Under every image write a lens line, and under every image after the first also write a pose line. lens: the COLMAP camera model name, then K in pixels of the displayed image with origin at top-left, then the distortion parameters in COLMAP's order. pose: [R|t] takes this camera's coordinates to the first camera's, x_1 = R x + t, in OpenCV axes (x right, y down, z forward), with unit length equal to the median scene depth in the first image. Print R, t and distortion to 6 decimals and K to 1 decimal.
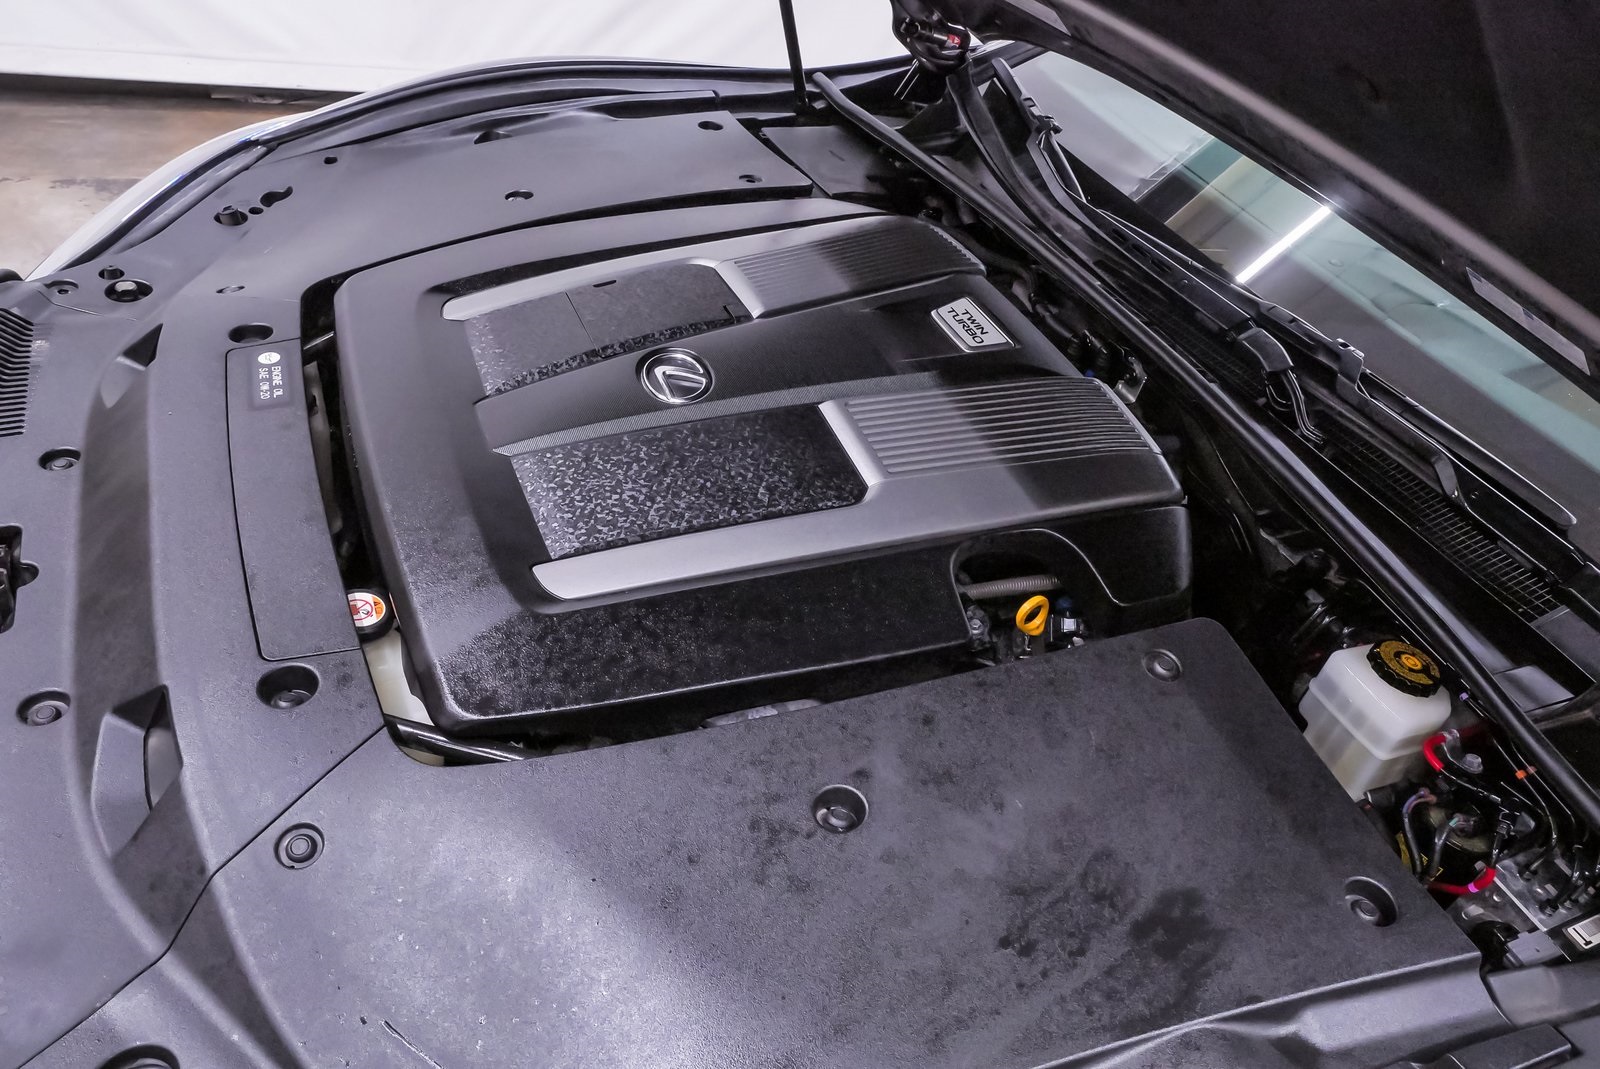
lens RADIAL K [[1143.0, 0, 802.9], [0, 1143.0, 545.7], [0, 0, 1]] dist [-0.033920, 0.009541]
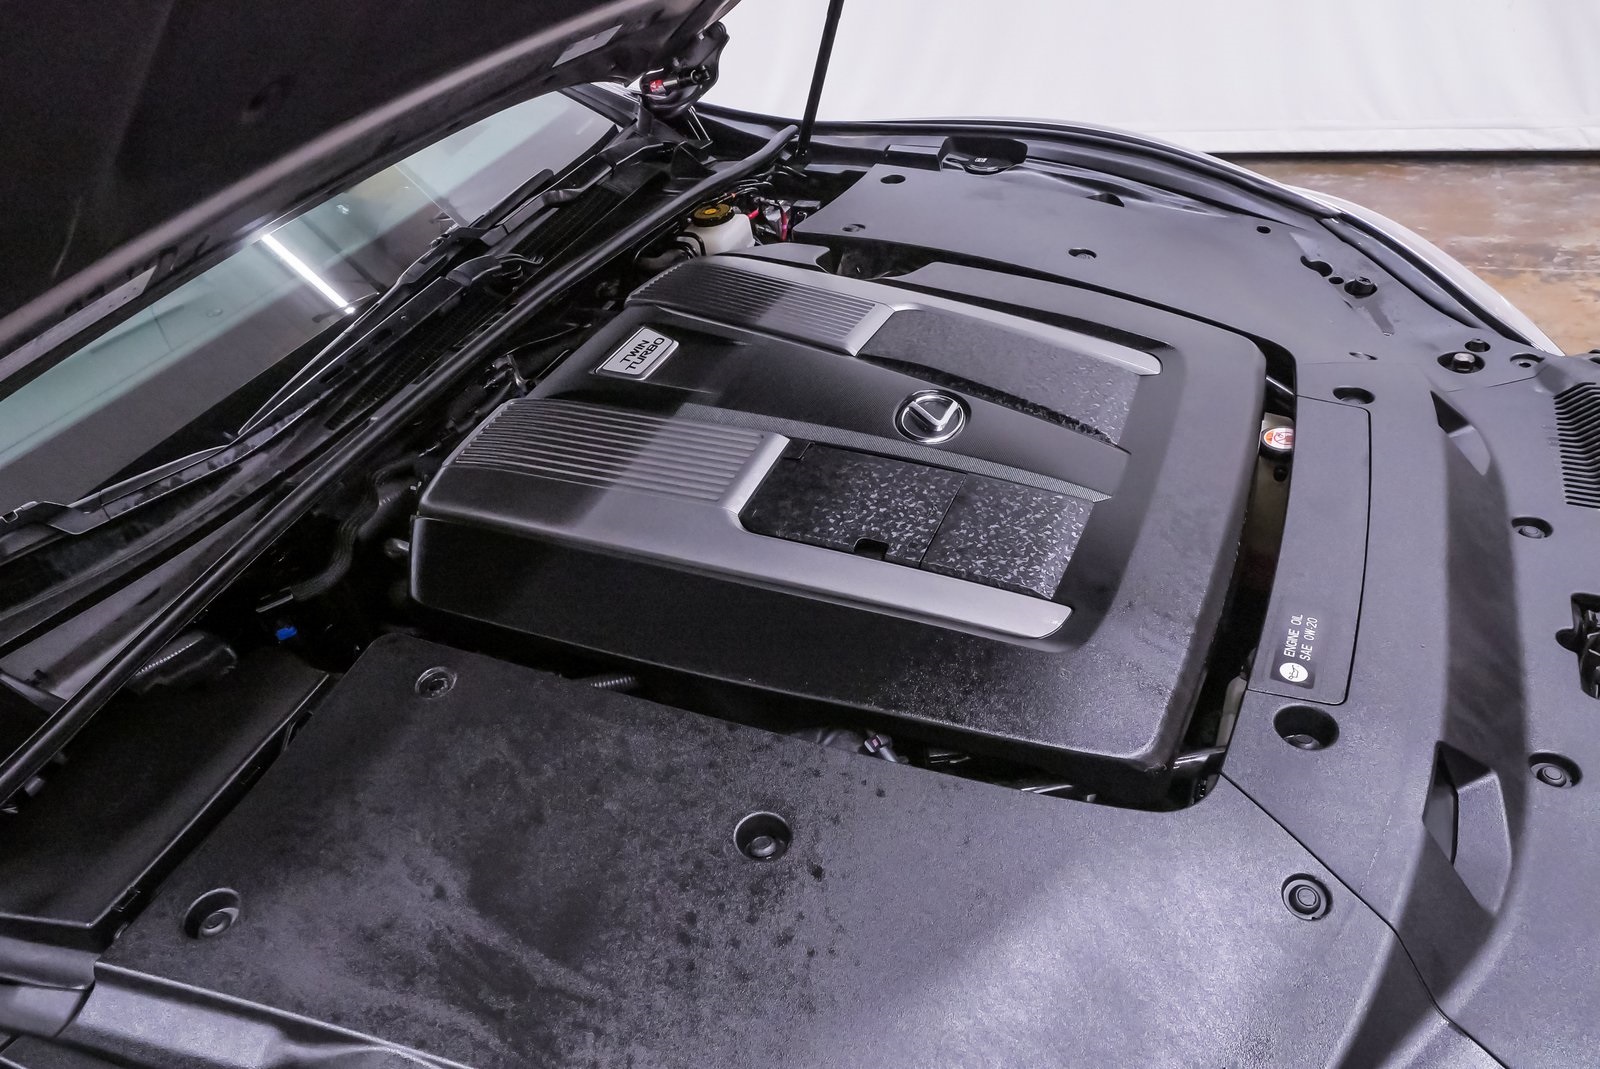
lens RADIAL K [[1143.0, 0, 802.9], [0, 1143.0, 545.7], [0, 0, 1]] dist [-0.033920, 0.009541]
pose [[-0.685610, -0.512918, 0.516580, -0.565917], [0.471175, 0.228262, 0.851992, -0.958324], [-0.554917, 0.827534, 0.085175, 0.991432]]
